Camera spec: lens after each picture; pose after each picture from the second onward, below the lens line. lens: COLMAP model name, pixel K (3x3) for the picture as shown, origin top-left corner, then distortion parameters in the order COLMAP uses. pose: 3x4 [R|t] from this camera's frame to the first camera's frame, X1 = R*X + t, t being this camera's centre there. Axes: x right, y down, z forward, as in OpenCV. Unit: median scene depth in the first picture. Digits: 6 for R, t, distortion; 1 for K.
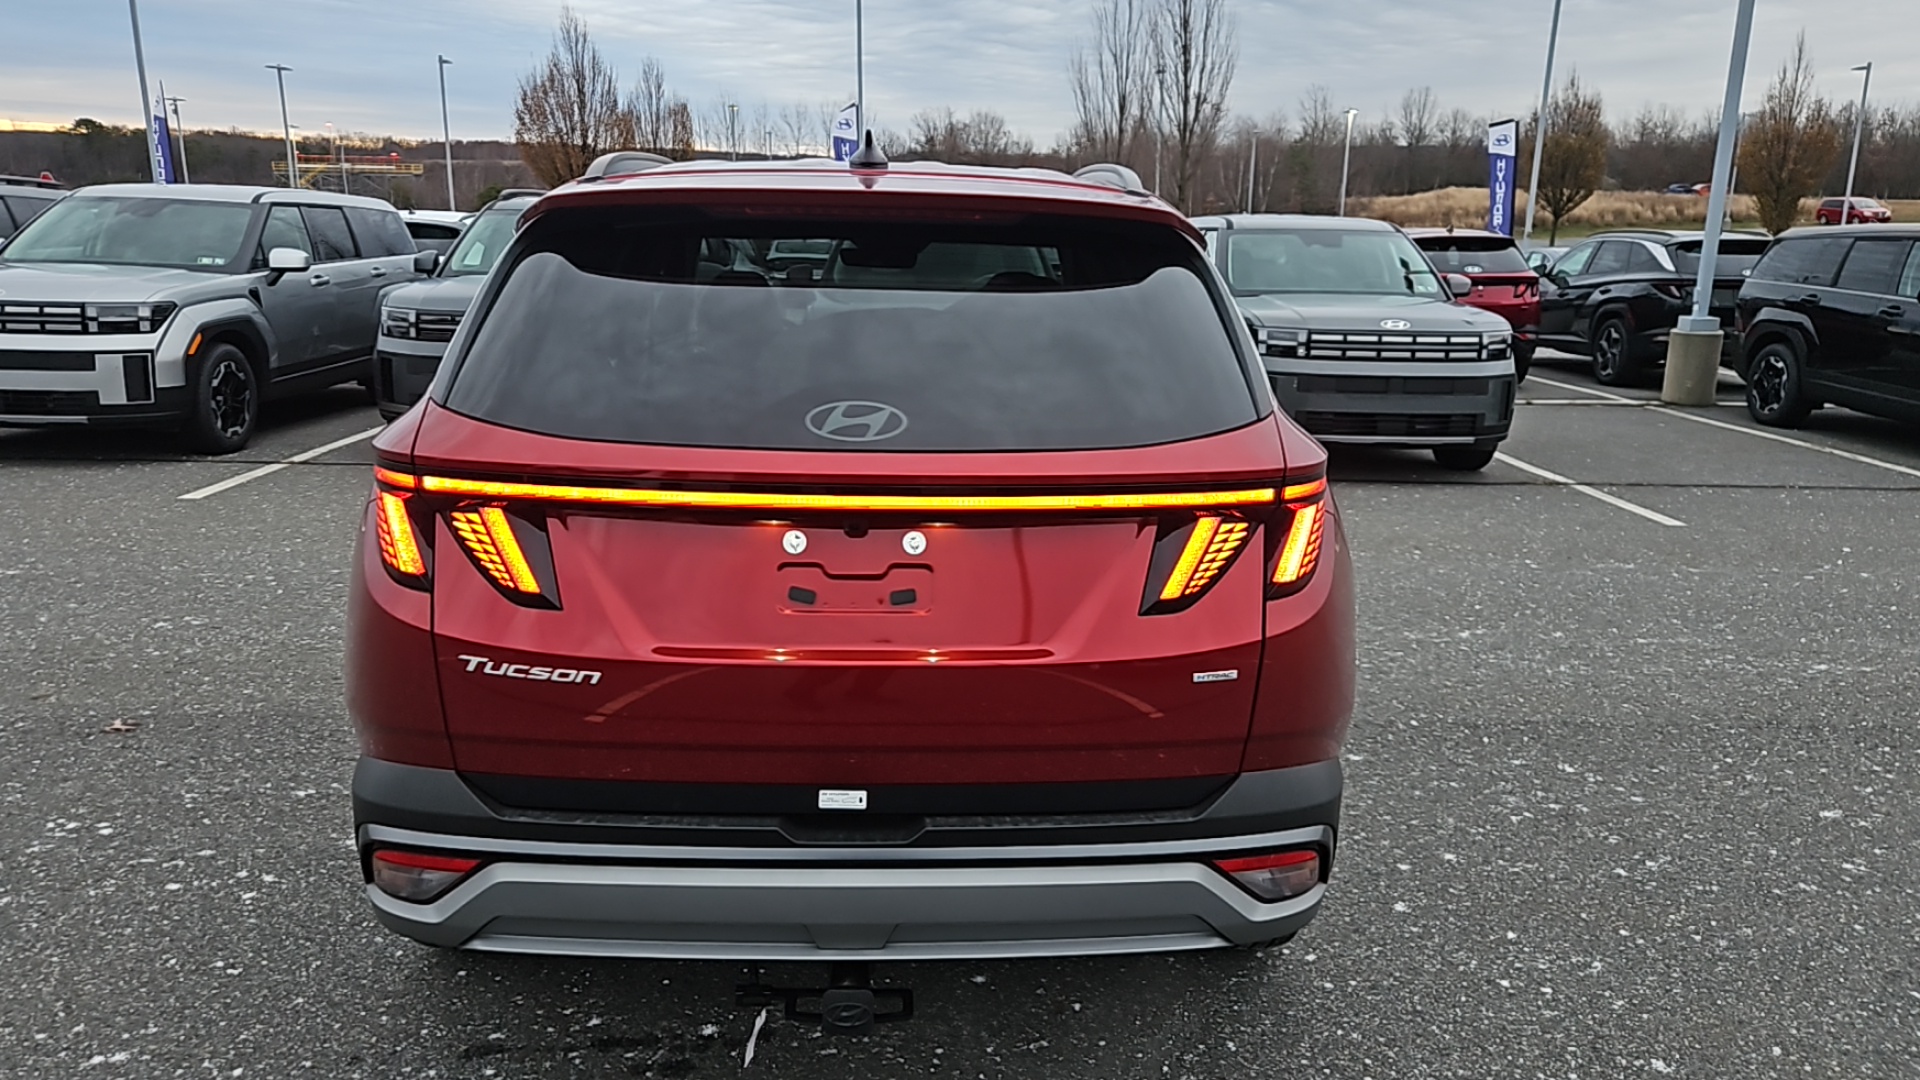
lens RADIAL K [[1431.8, 0, 943.4], [0, 1431.8, 542.5], [0, 0, 1]] dist [0.051956, -0.005550]
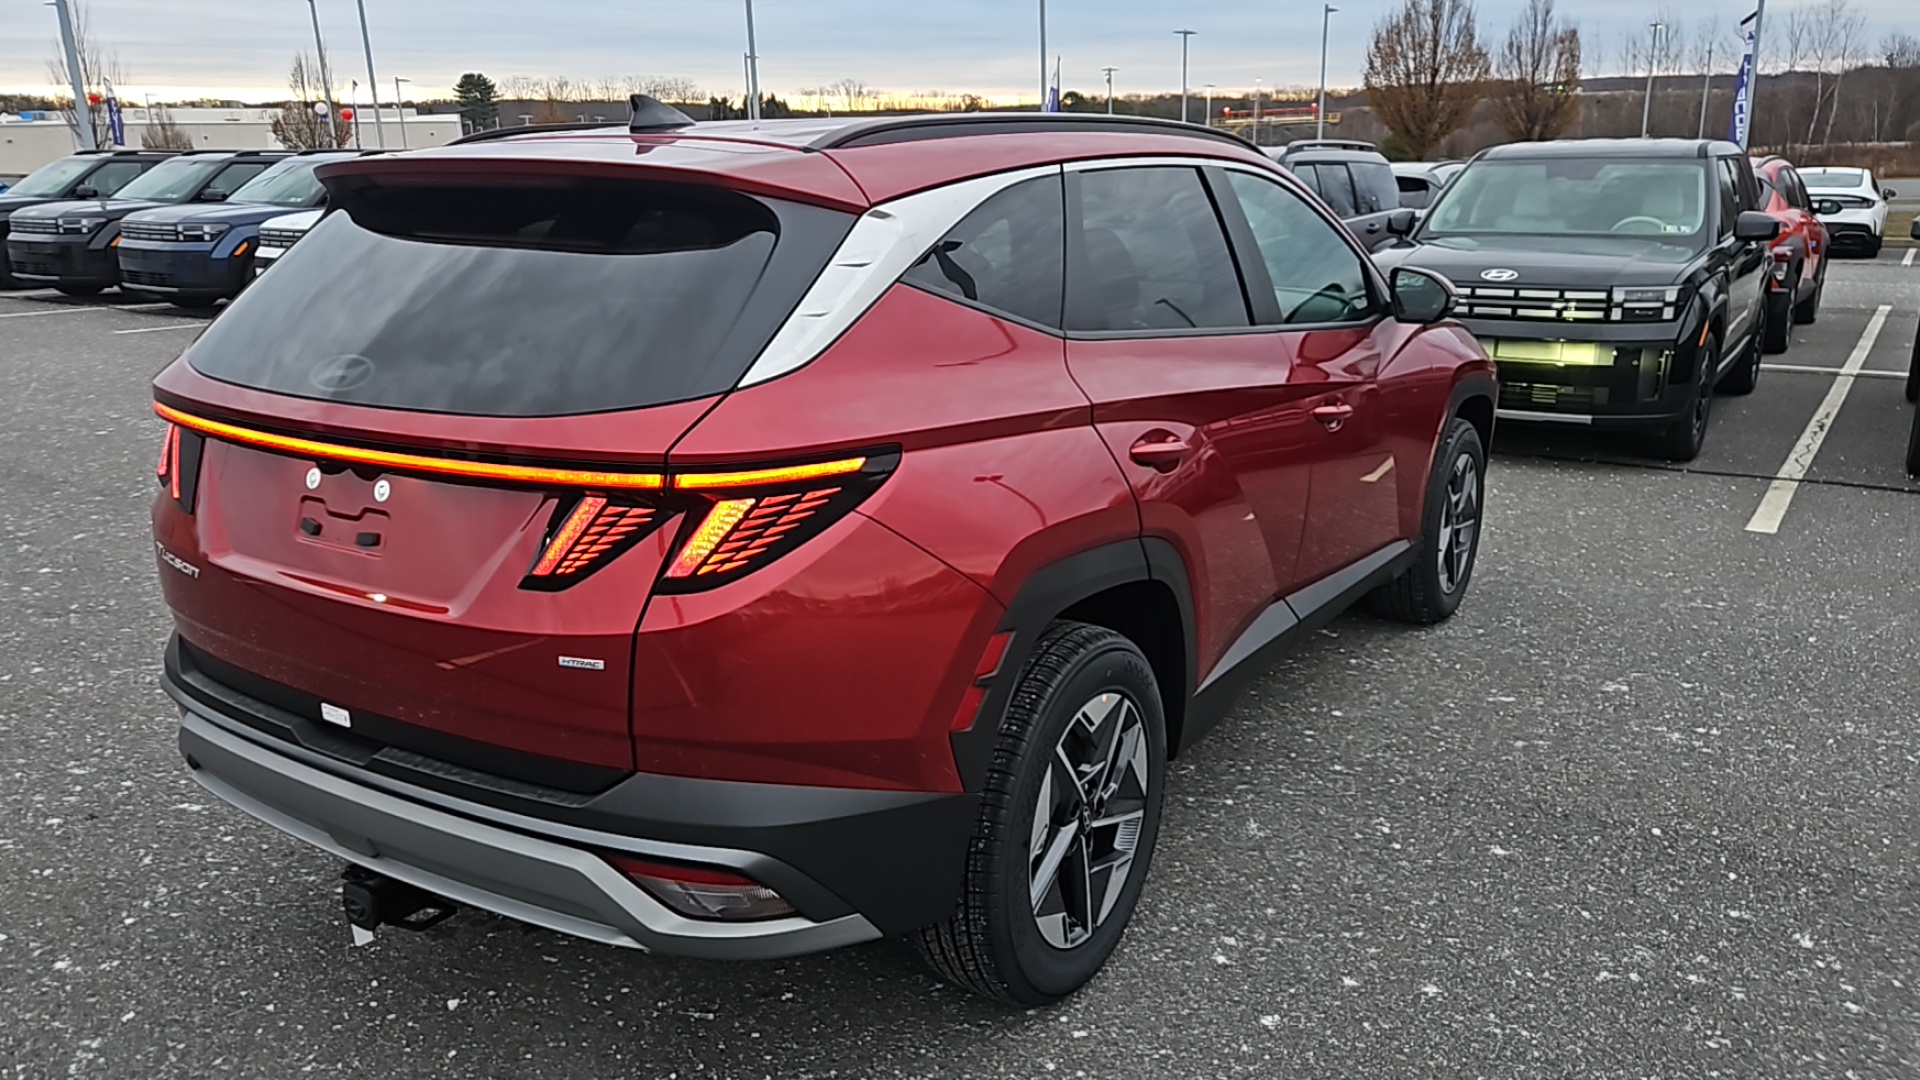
lens RADIAL K [[1431.8, 0, 943.4], [0, 1431.8, 542.5], [0, 0, 1]] dist [0.051956, -0.005550]
pose [[0.808289, 0.123819, -0.575620, 0.896514], [-0.103242, 0.992296, 0.068476, -0.074674], [0.579664, 0.004080, 0.814845, 0.346759]]
